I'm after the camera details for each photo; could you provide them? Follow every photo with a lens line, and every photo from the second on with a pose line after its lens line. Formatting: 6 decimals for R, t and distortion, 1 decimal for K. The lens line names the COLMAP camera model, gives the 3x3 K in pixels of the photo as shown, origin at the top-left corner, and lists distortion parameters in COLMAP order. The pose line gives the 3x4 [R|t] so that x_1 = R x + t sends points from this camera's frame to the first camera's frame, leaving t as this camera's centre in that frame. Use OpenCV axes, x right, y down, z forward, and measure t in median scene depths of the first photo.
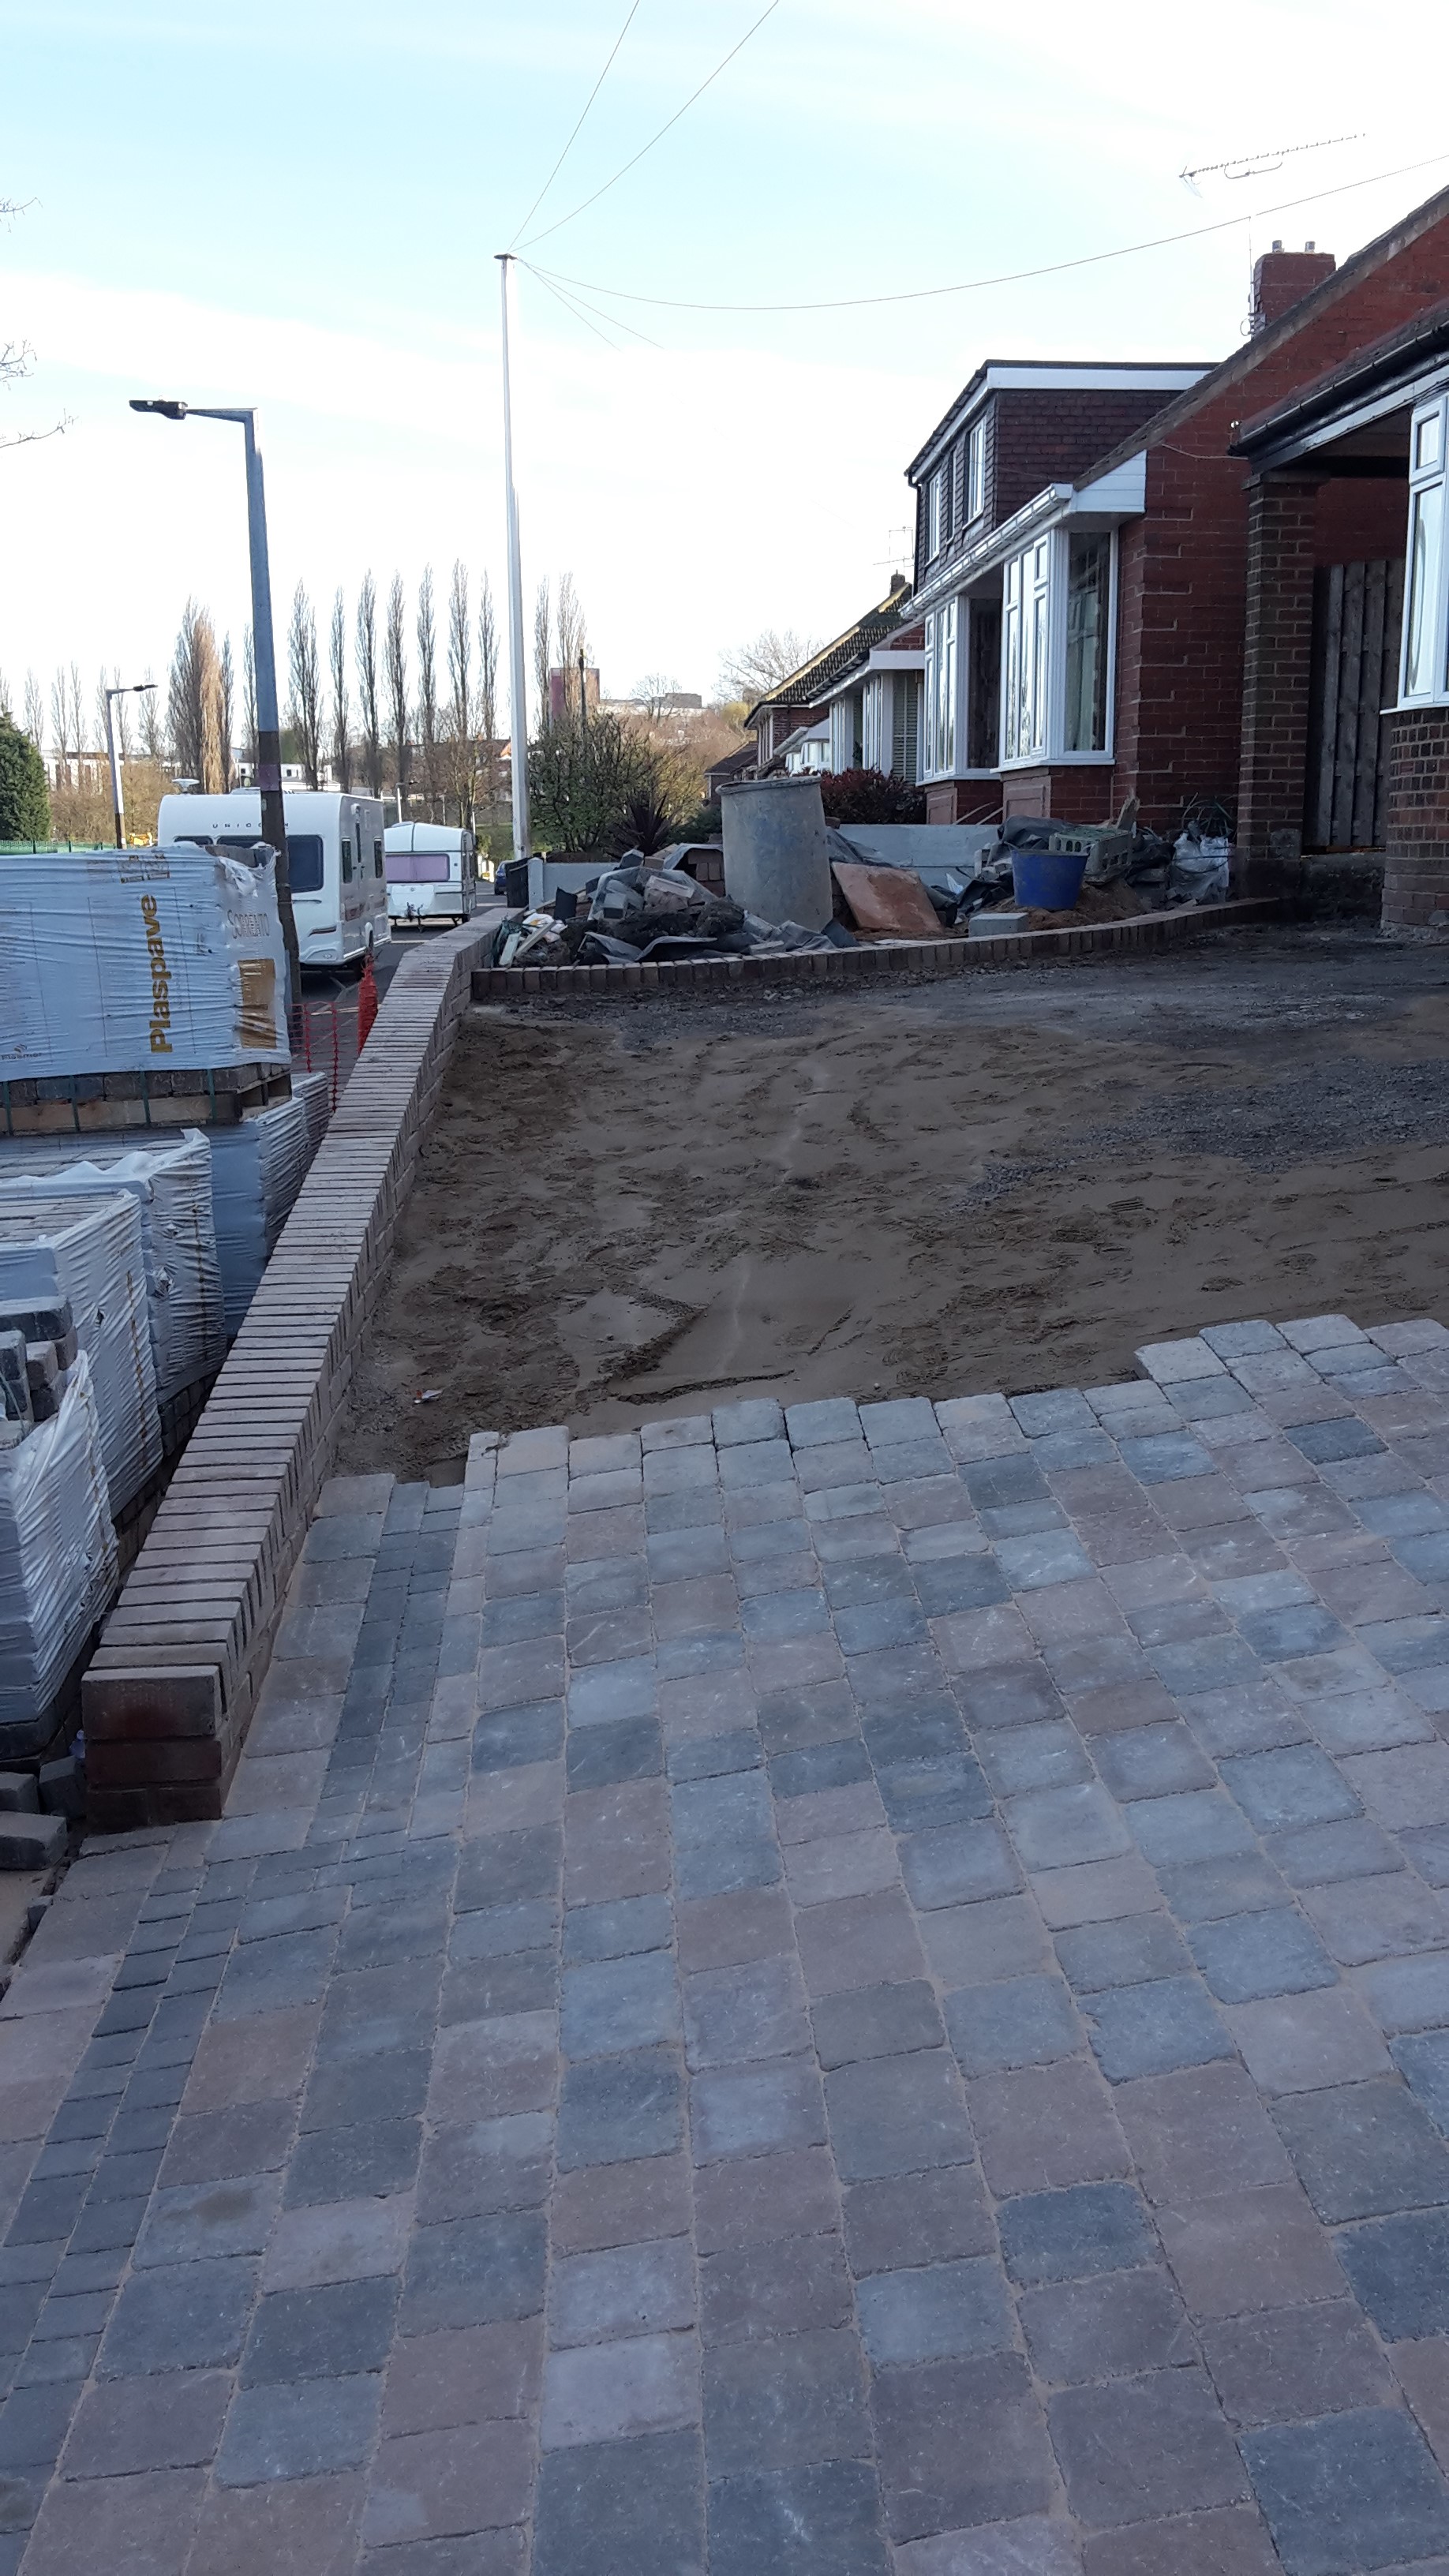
lens RADIAL K [[2362.5, 0, 736.0], [0, 2362.5, 1289.0], [0, 0, 1]] dist [0.085482, -0.194363]
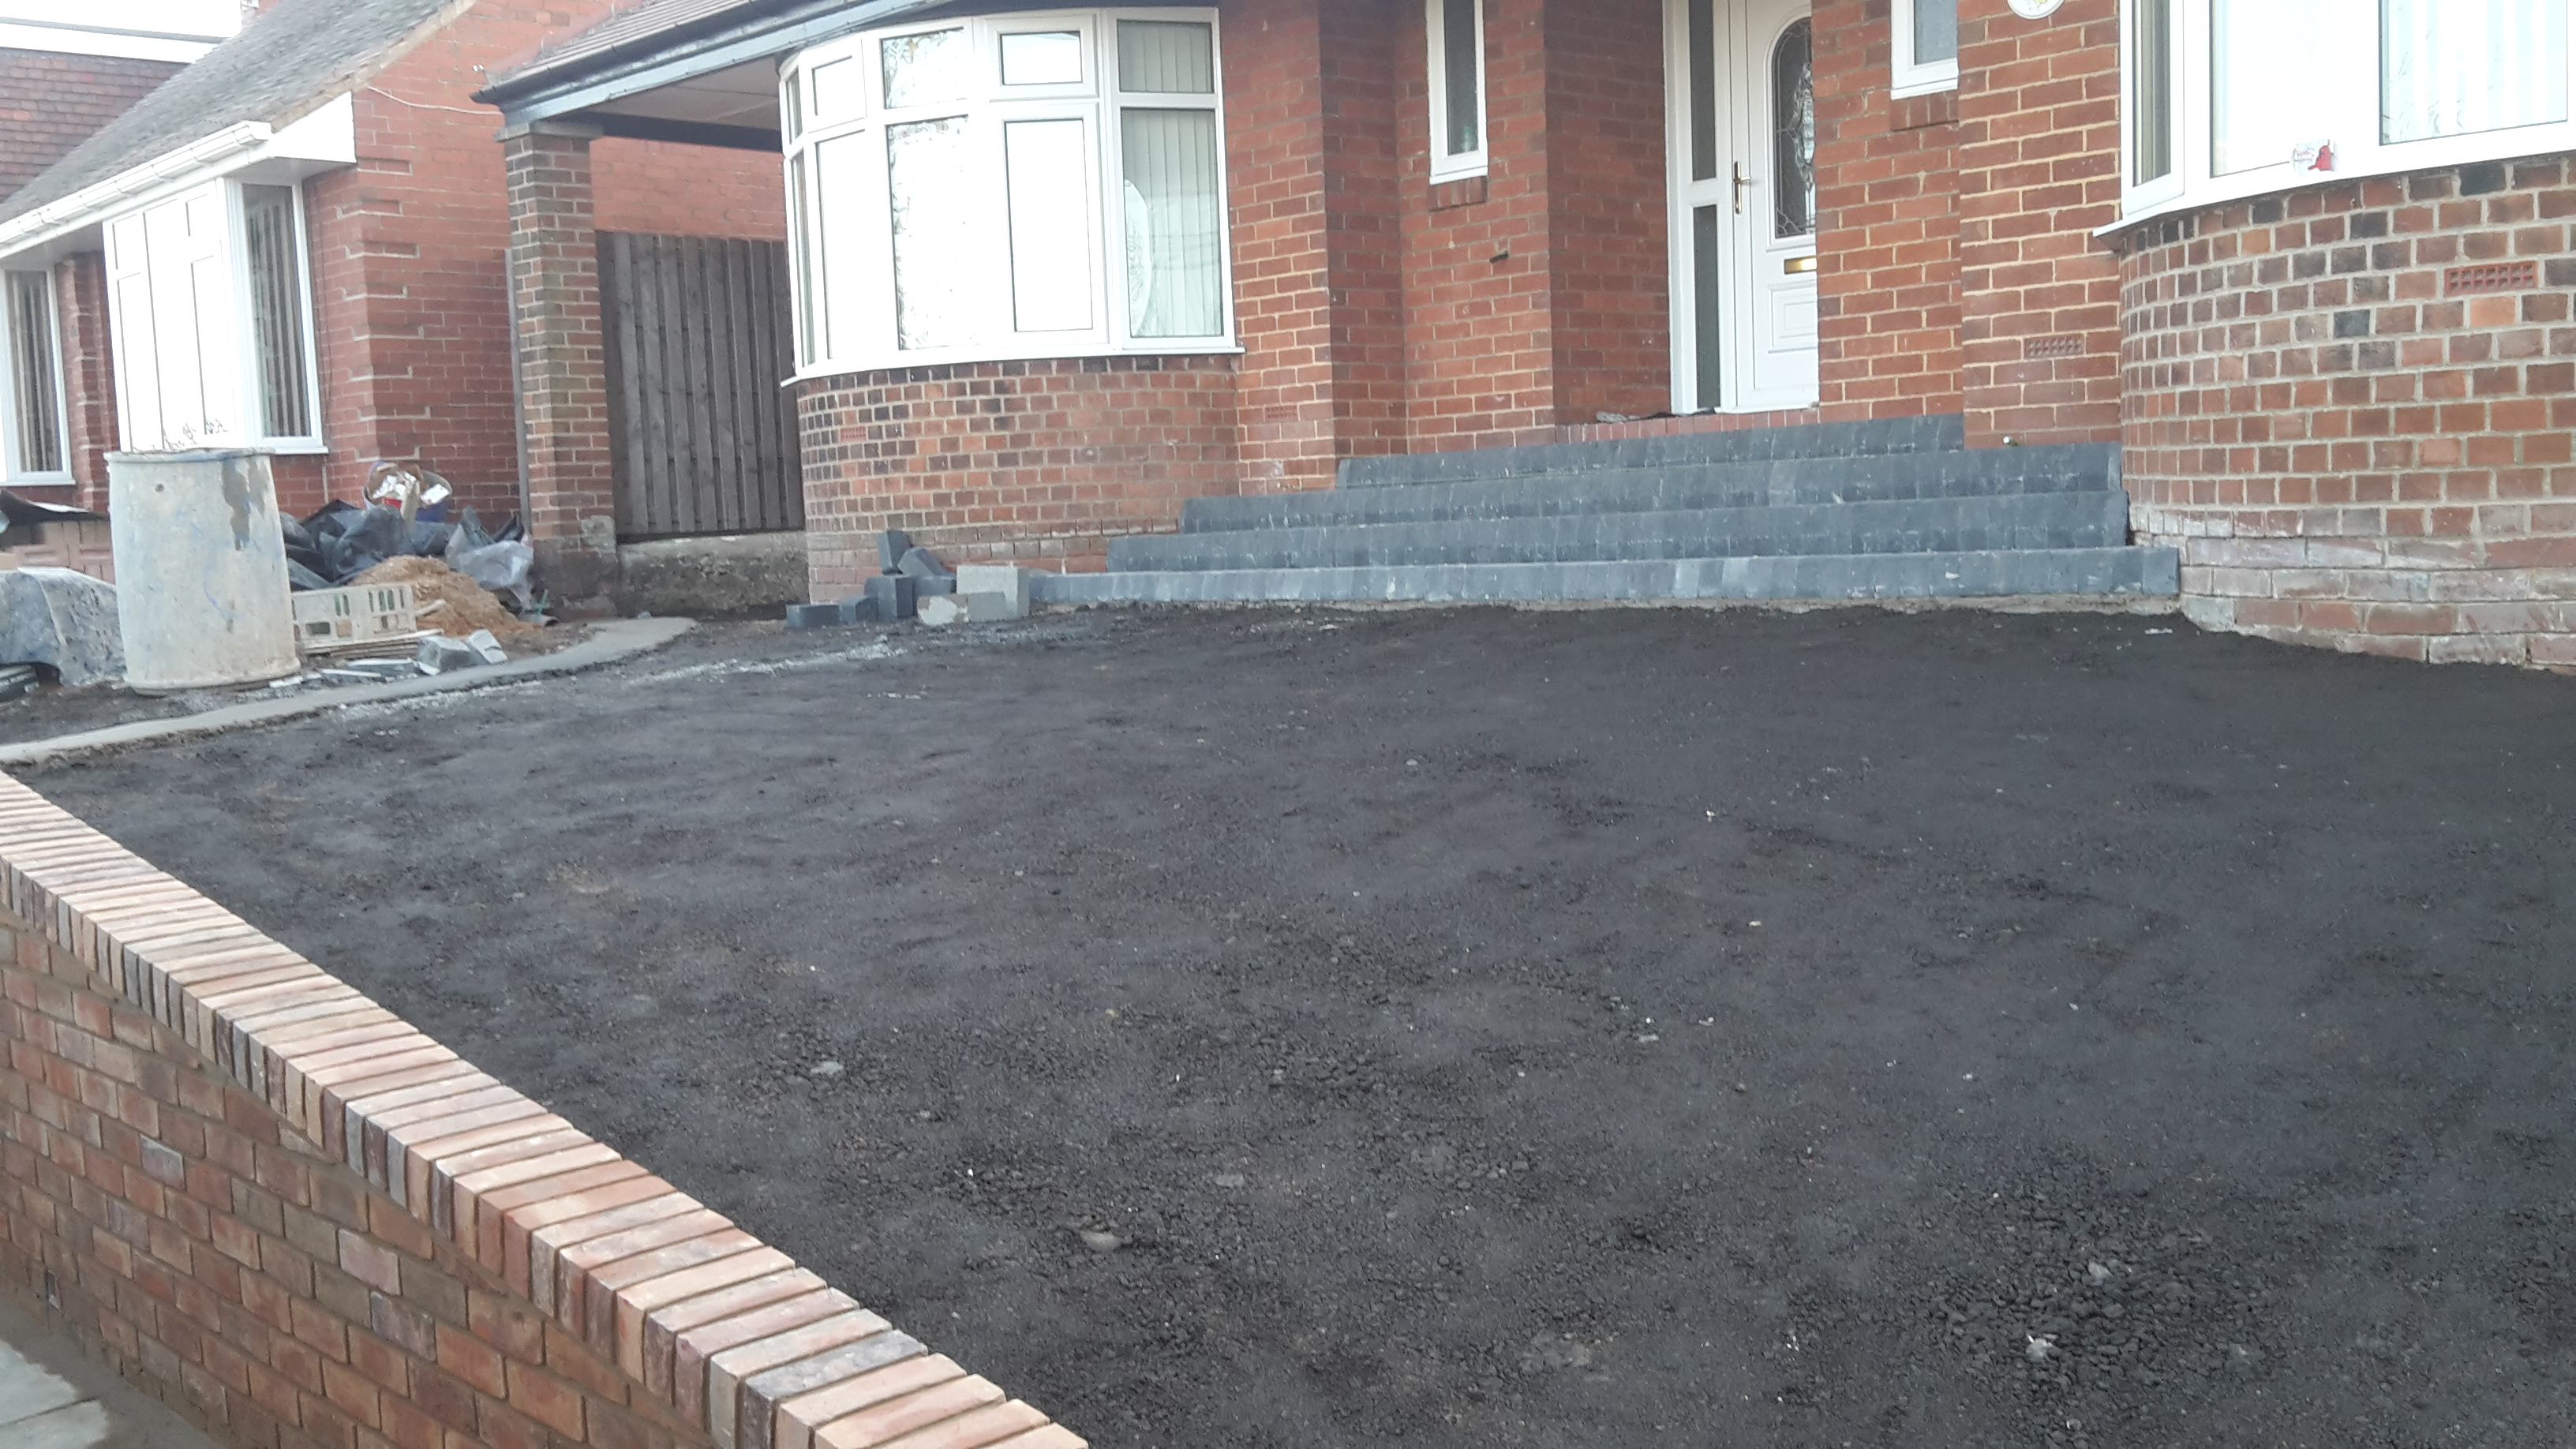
lens RADIAL K [[2362.5, 0, 1268.5], [0, 2362.5, 704.6], [0, 0, 1]] dist [0.085482, -0.194363]
pose [[0.763916, -0.081444, 0.640156, -0.148633], [0.162755, 0.984251, -0.068998, -0.023005], [-0.624455, 0.156897, 0.765140, 0.178662]]
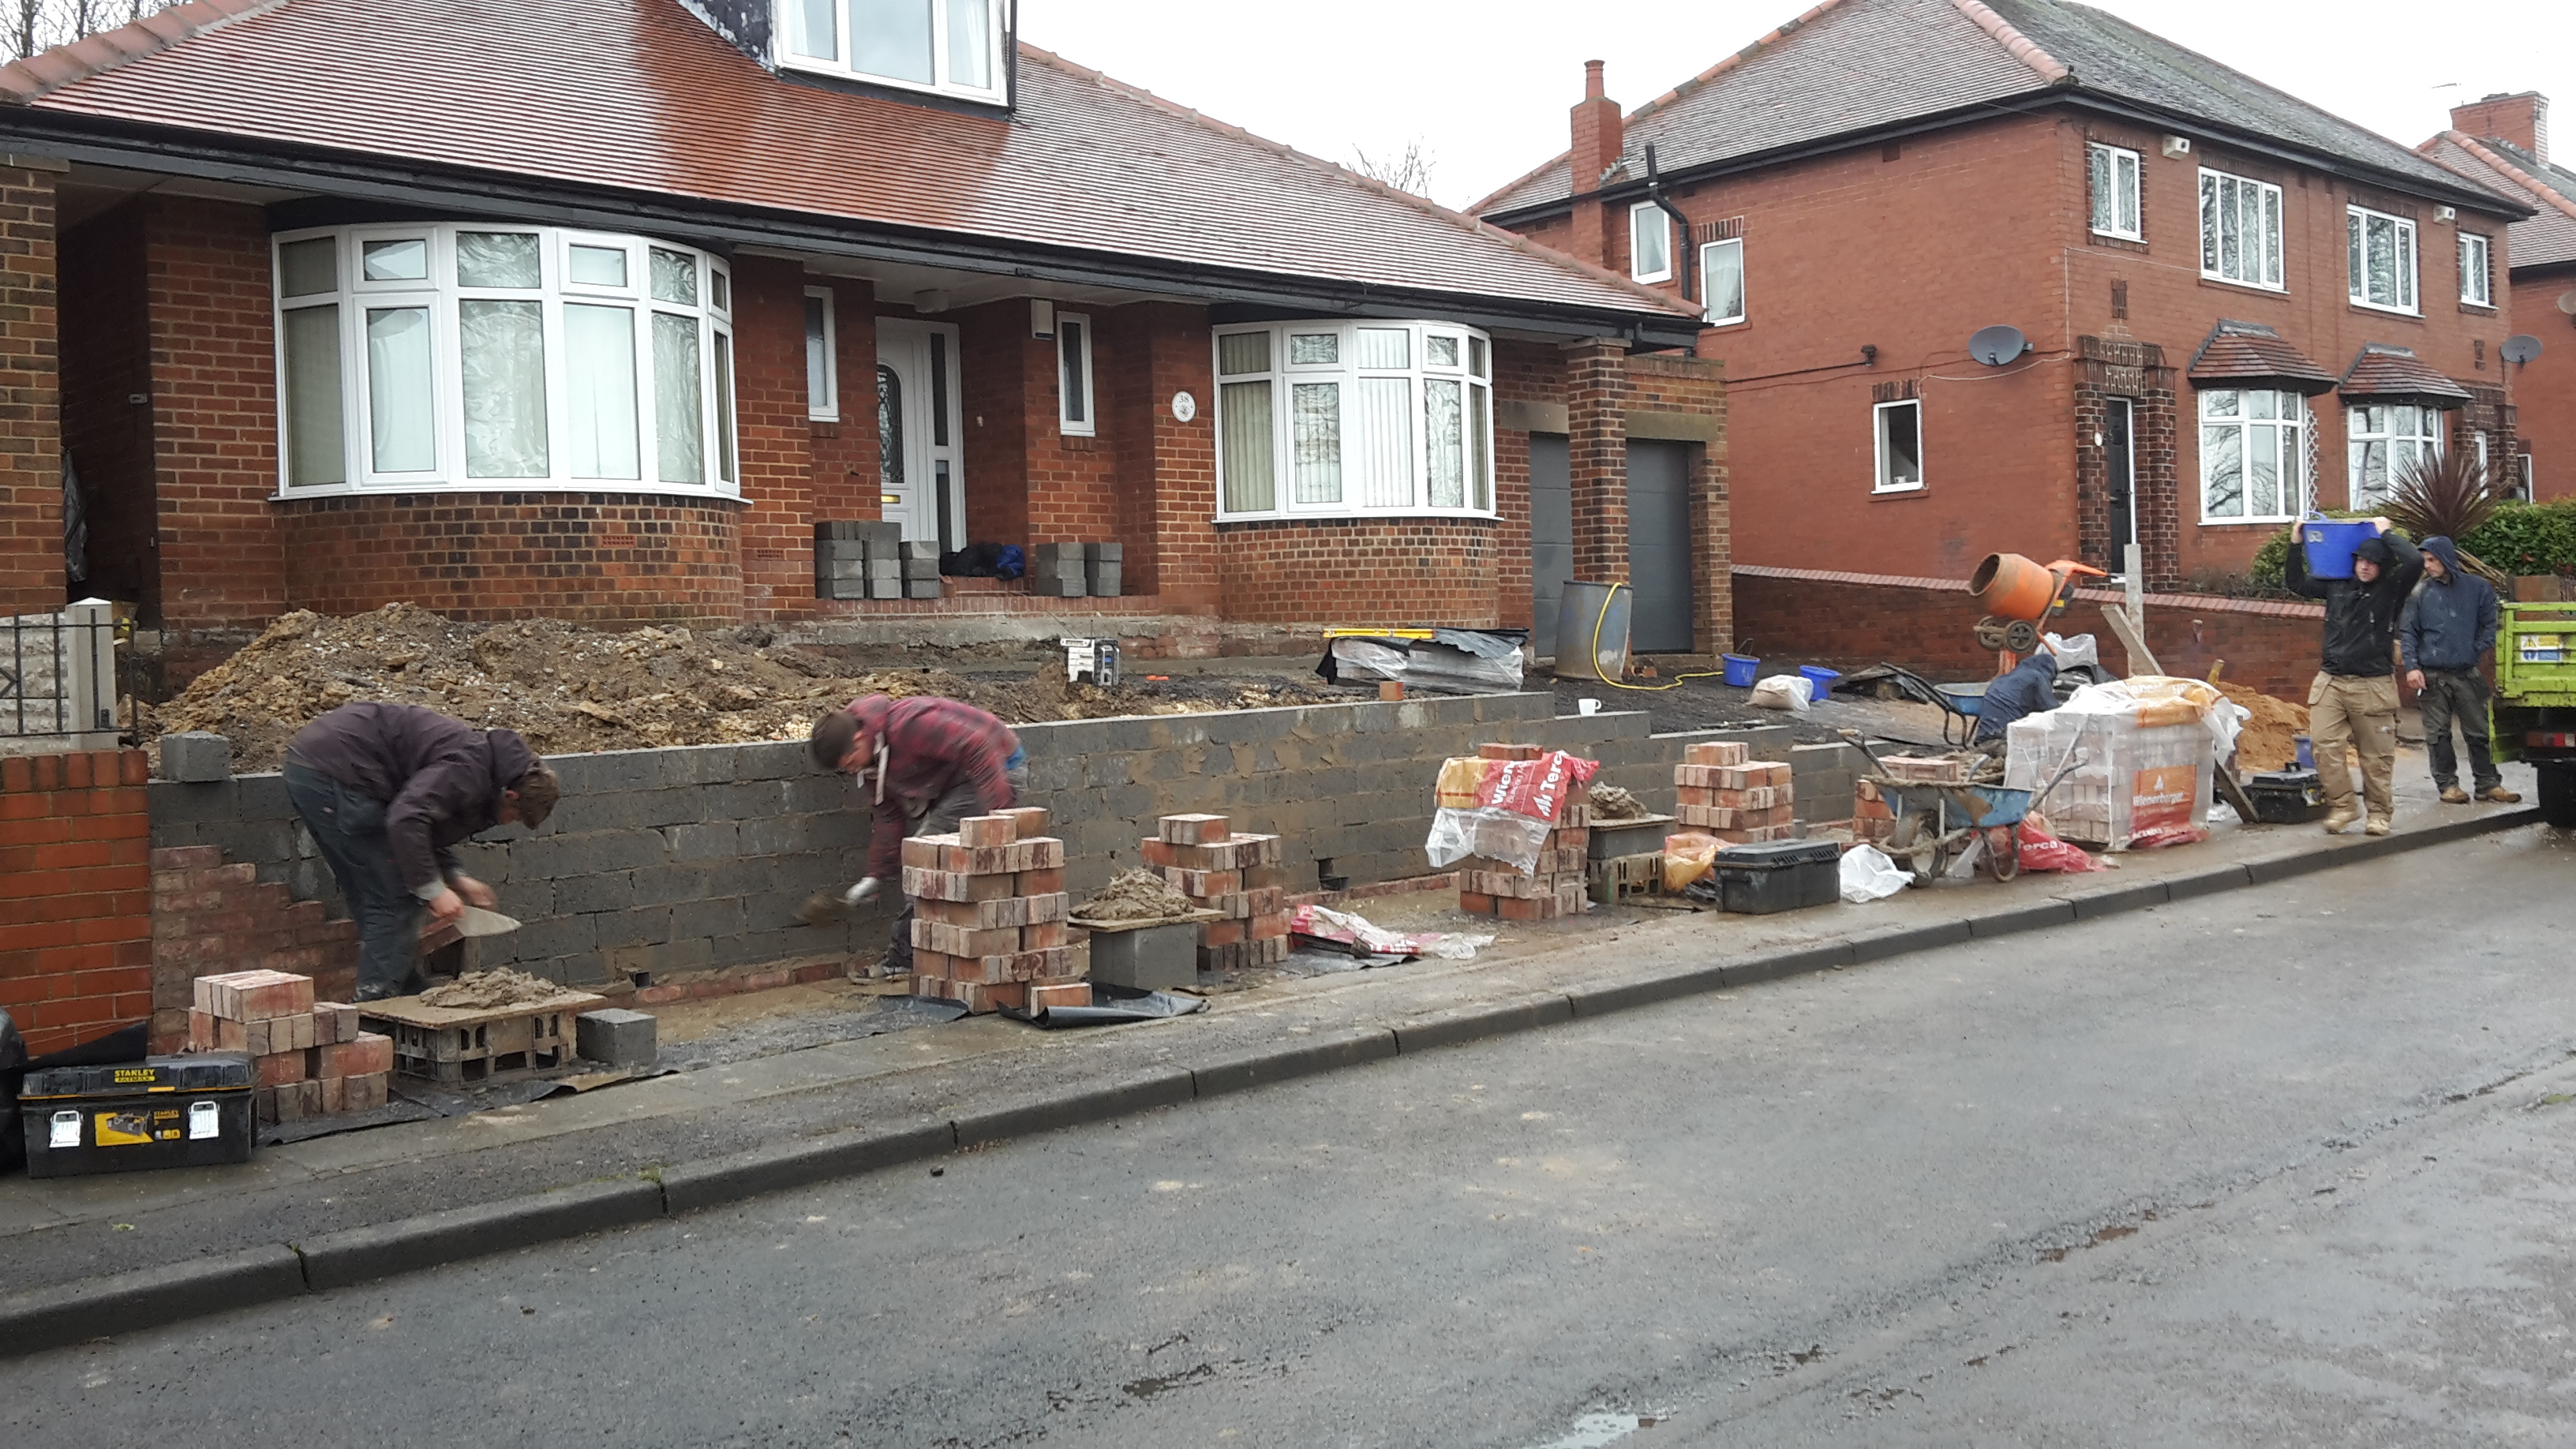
lens RADIAL K [[2362.5, 0, 1278.1], [0, 2362.5, 715.4], [0, 0, 1]] dist [0.085482, -0.194363]
pose [[-0.652587, 0.005718, 0.757692, -0.625500], [0.179088, 0.972804, 0.146904, -0.198825], [-0.736245, 0.231561, -0.635863, 1.207383]]
